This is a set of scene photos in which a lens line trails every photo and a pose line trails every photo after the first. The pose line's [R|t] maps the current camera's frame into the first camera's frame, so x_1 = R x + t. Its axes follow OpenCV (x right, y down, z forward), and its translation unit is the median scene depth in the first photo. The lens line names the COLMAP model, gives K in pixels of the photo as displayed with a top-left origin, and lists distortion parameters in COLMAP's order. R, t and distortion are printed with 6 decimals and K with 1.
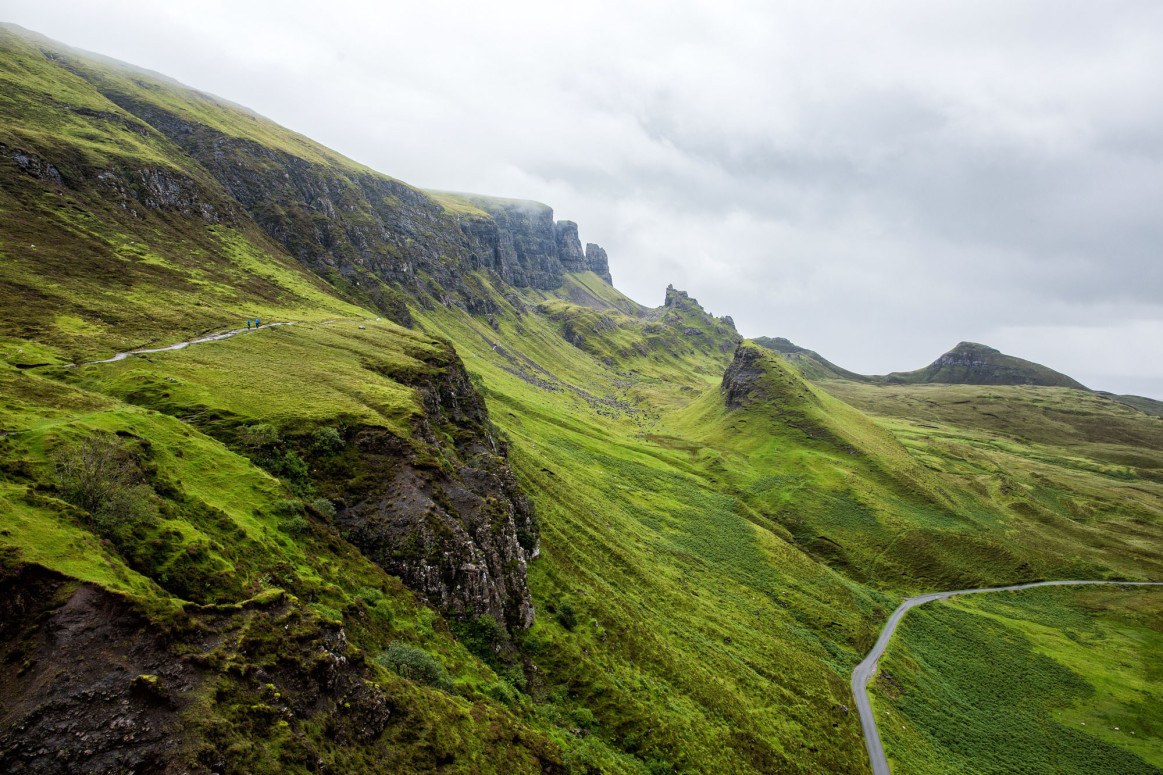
lens RADIAL K [[553.6, 0, 581.5], [0, 553.6, 387.5], [0, 0, 1]] dist [0.000680, 0.000078]
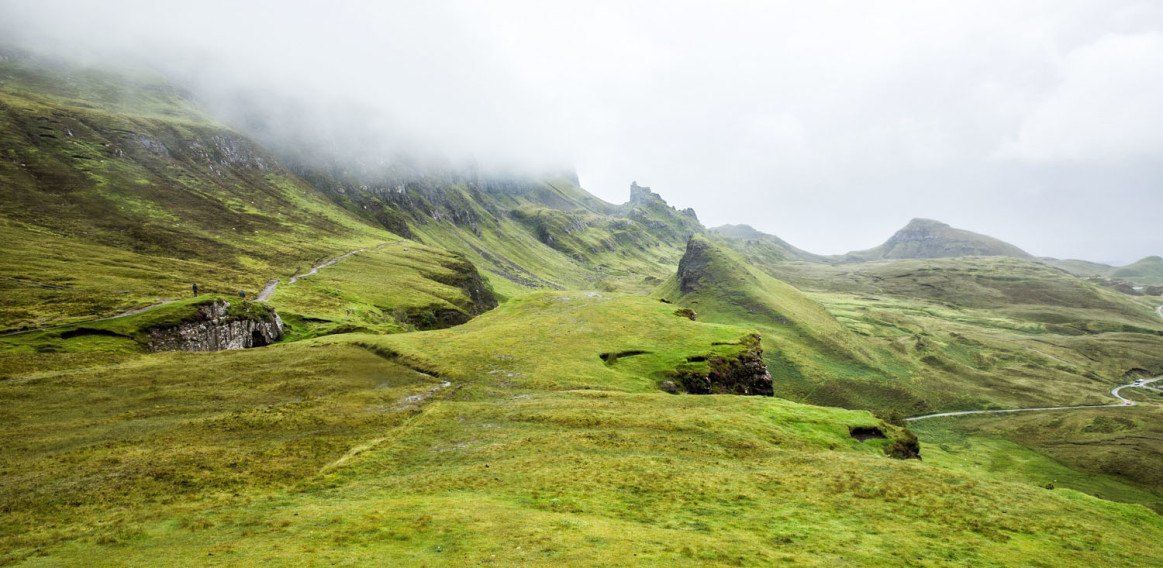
lens RADIAL K [[560.3, 0, 581.5], [0, 560.3, 284.0], [0, 0, 1]] dist [-0.057884, -0.000011]
pose [[0.996900, -0.062881, 0.047282, -0.005293], [0.062836, 0.998021, 0.002436, 0.001672], [-0.047342, 0.000542, 0.998879, -0.132877]]
